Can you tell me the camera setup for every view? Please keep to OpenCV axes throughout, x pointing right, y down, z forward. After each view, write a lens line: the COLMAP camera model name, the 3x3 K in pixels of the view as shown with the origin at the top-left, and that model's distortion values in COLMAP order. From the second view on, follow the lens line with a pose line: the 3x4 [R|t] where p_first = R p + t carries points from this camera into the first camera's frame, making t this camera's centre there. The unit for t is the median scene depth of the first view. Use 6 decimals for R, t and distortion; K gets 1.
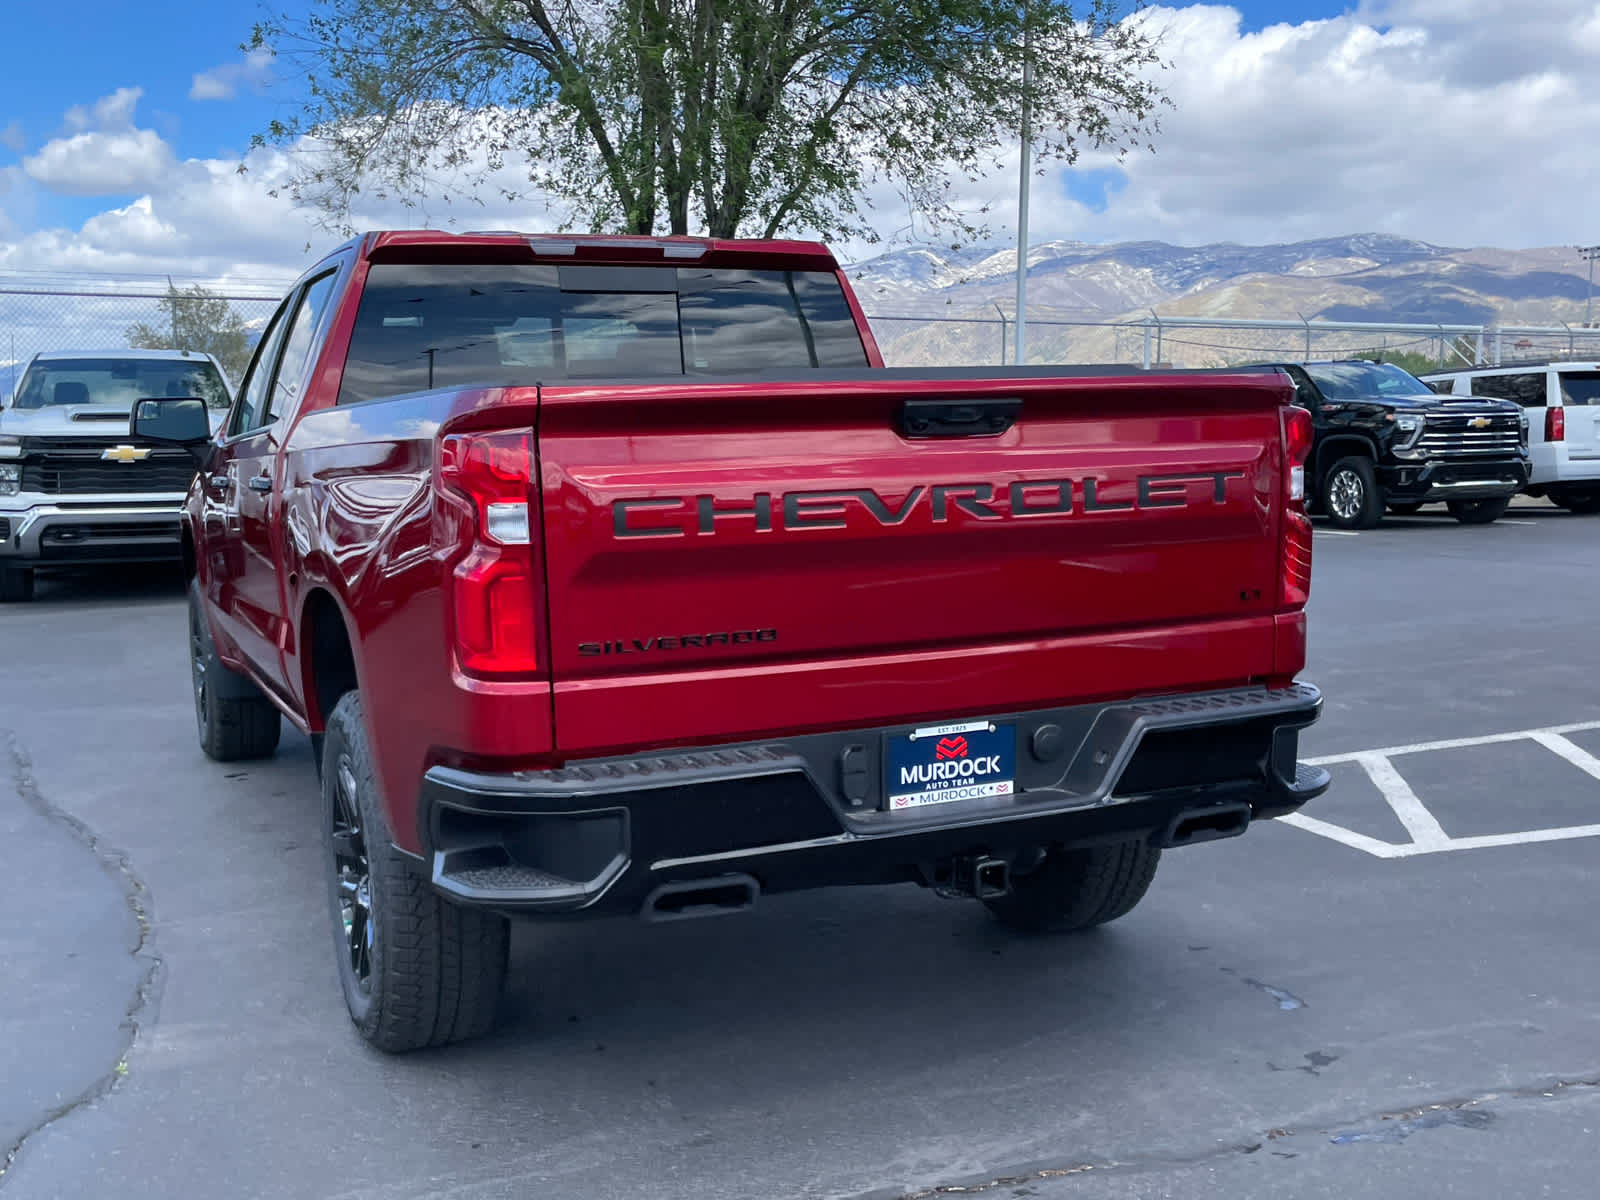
lens RADIAL K [[1660.8, 0, 800.7], [0, 1660.8, 594.7], [0, 0, 1]] dist [0.053125, 0.000000]
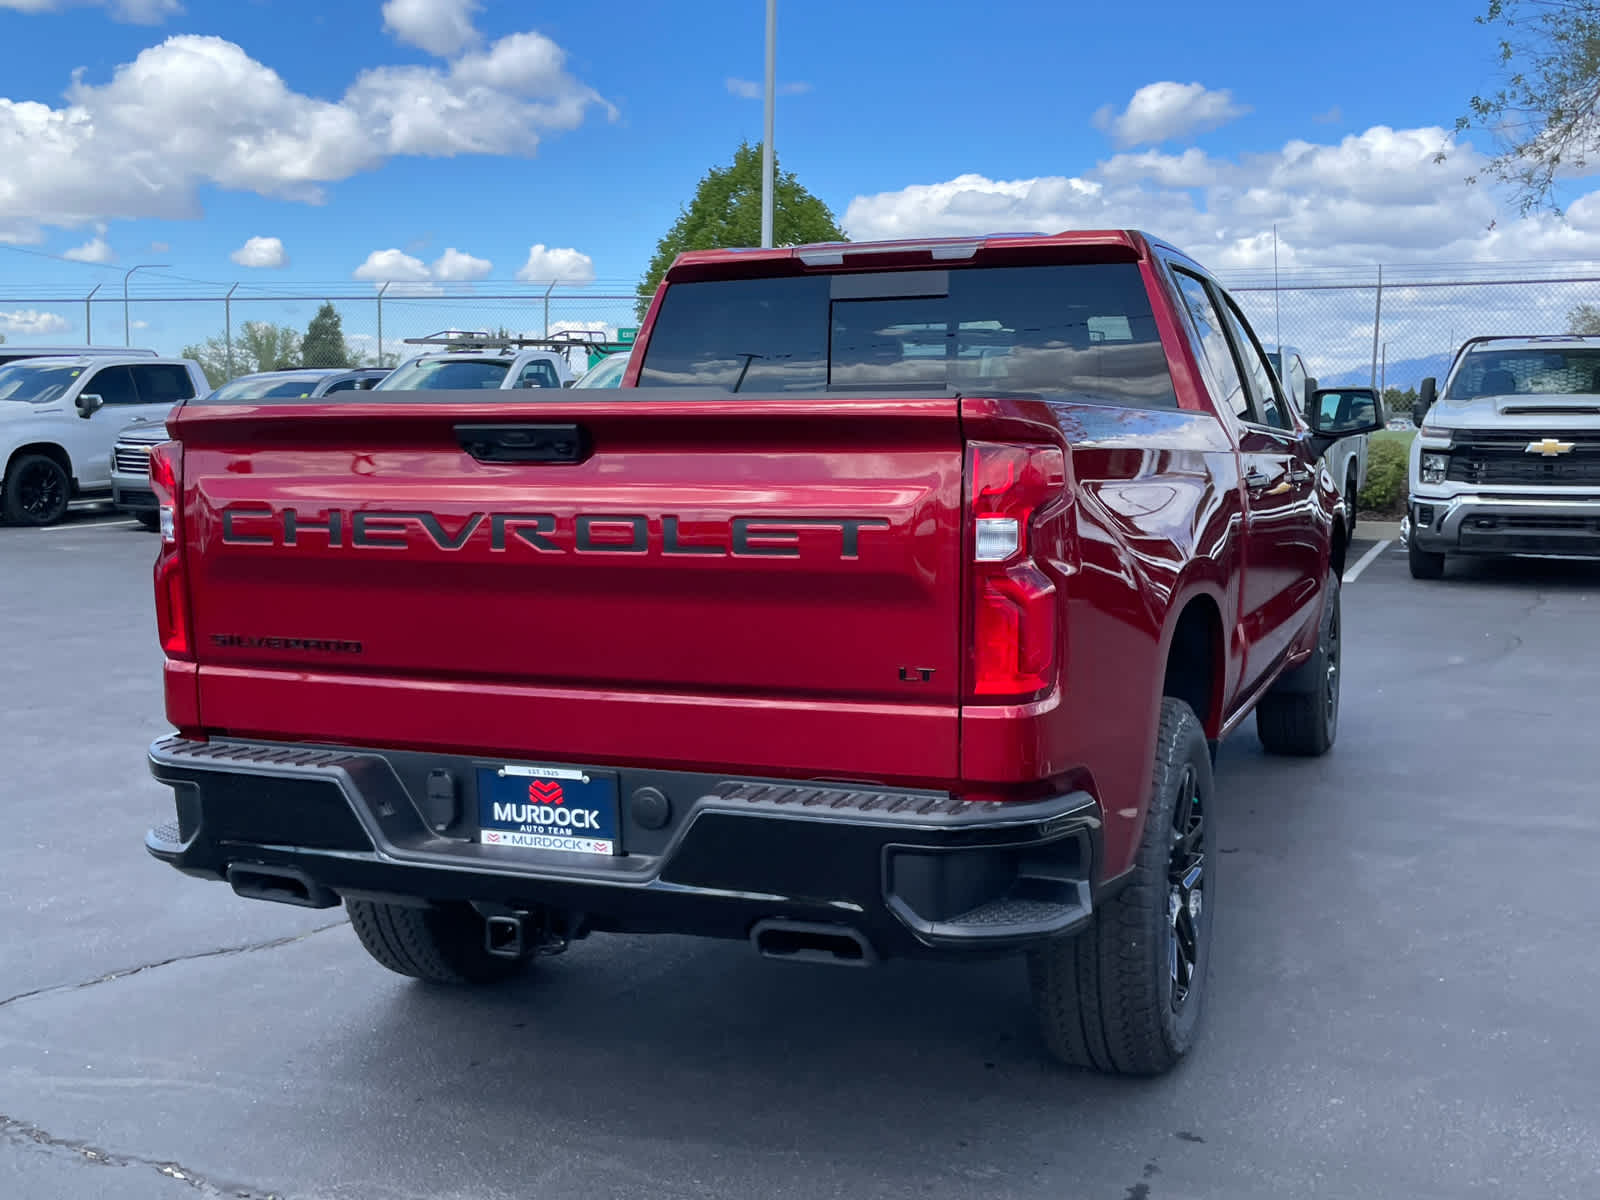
lens RADIAL K [[1660.8, 0, 810.0], [0, 1660.8, 600.6], [0, 0, 1]] dist [0.053125, 0.000000]
pose [[0.701757, 0.093668, -0.706232, 0.843705], [-0.085725, 0.995218, 0.046815, -0.072182], [0.707240, 0.027689, 0.706431, 0.433523]]
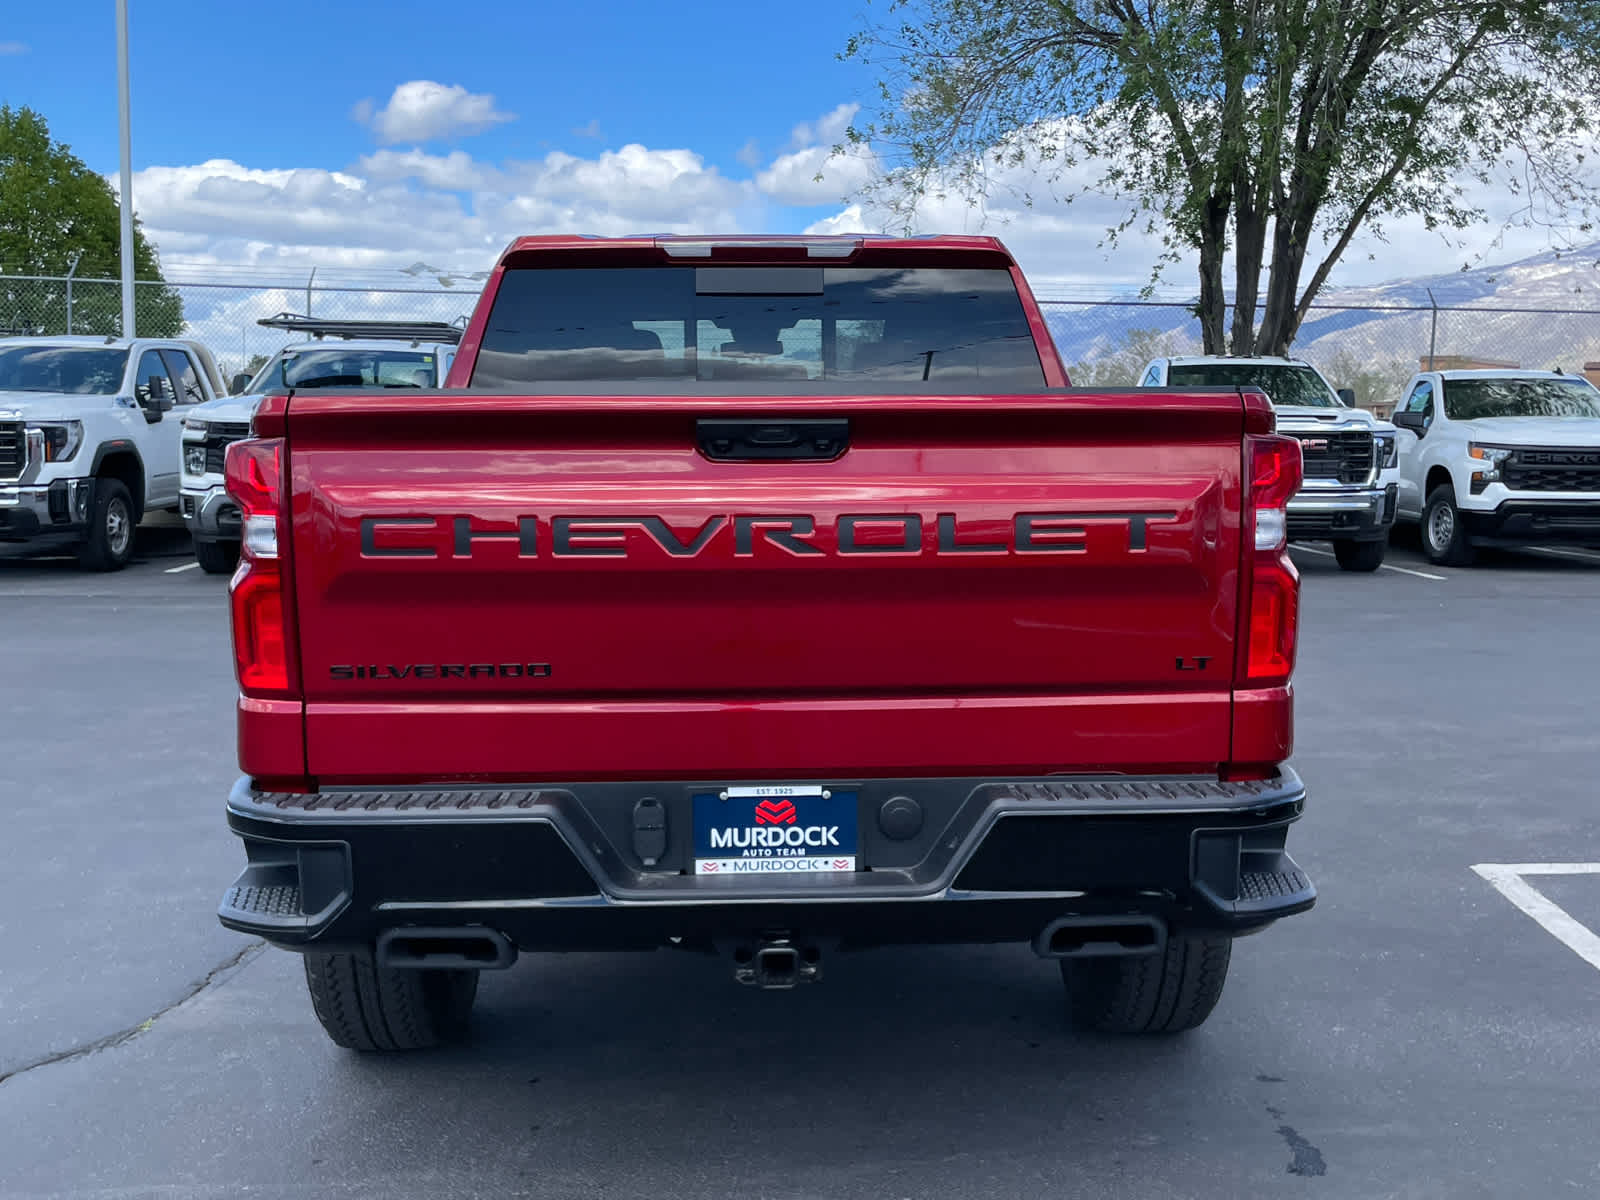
lens RADIAL K [[1660.8, 0, 802.4], [0, 1660.8, 609.0], [0, 0, 1]] dist [0.053125, 0.000000]
pose [[0.927318, 0.061449, -0.369197, 0.419227], [-0.057519, 0.998110, 0.021654, -0.035009], [0.369829, 0.001155, 0.929099, 0.184651]]
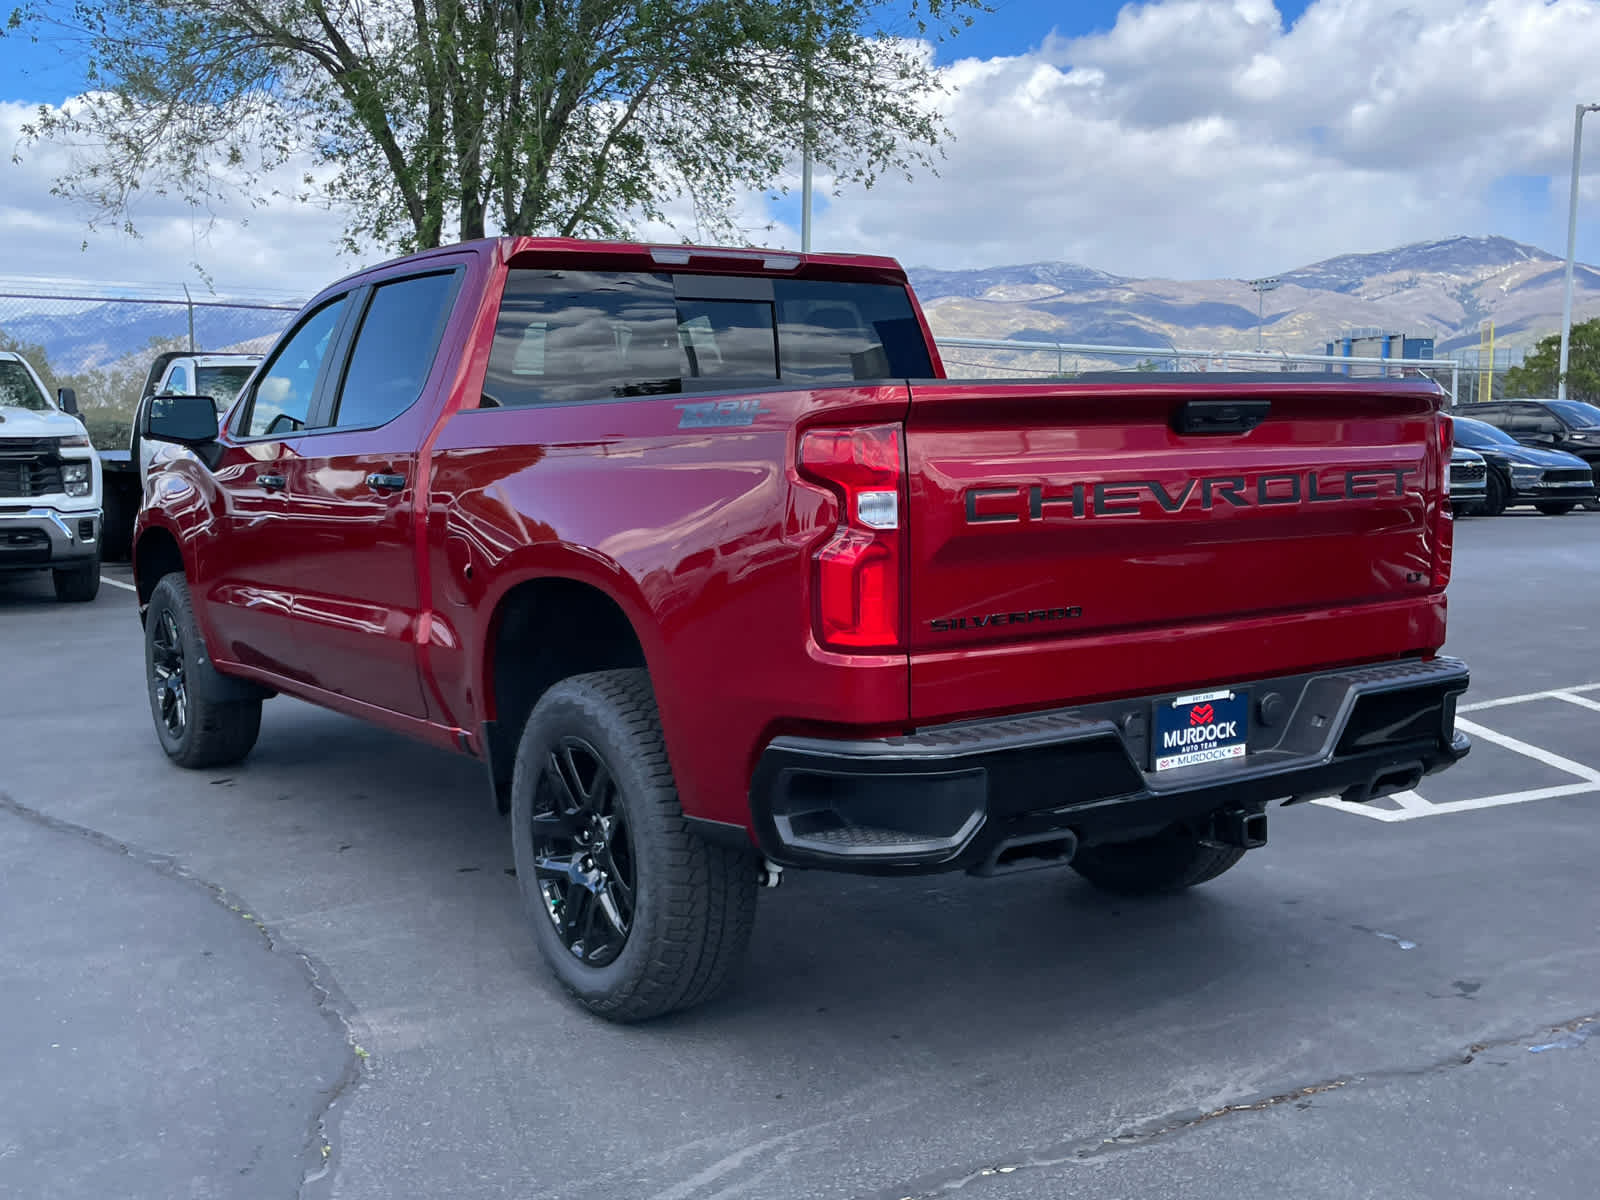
lens RADIAL K [[1660.8, 0, 801.7], [0, 1660.8, 577.9], [0, 0, 1]] dist [0.053125, 0.000000]
pose [[0.985771, -0.005072, 0.168019, -0.356943], [0.008148, 0.999812, -0.017622, 0.018089], [-0.167898, 0.018740, 0.985626, -0.055847]]
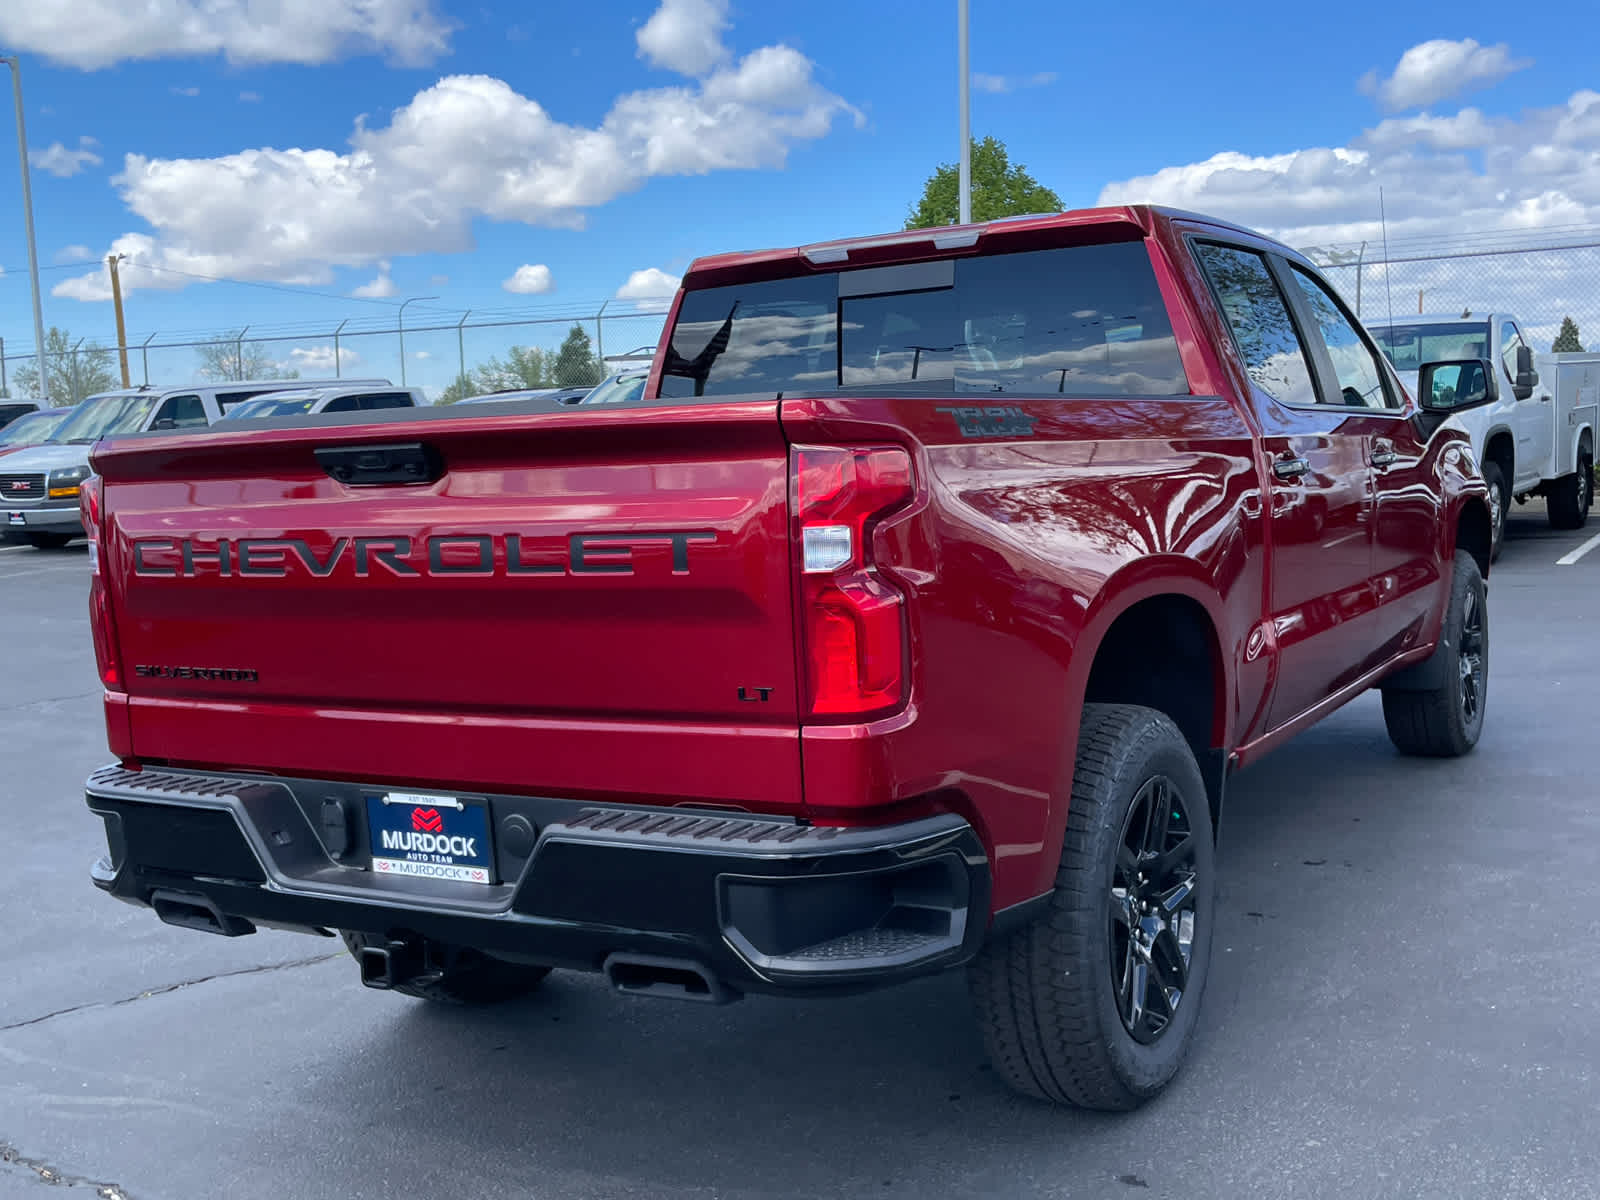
lens RADIAL K [[1660.8, 0, 809.1], [0, 1660.8, 623.2], [0, 0, 1]] dist [0.053125, 0.000000]
pose [[0.589764, 0.084792, -0.803112, 0.942279], [-0.048246, 0.996396, 0.069769, -0.090708], [0.806133, -0.002401, 0.591730, 0.618307]]
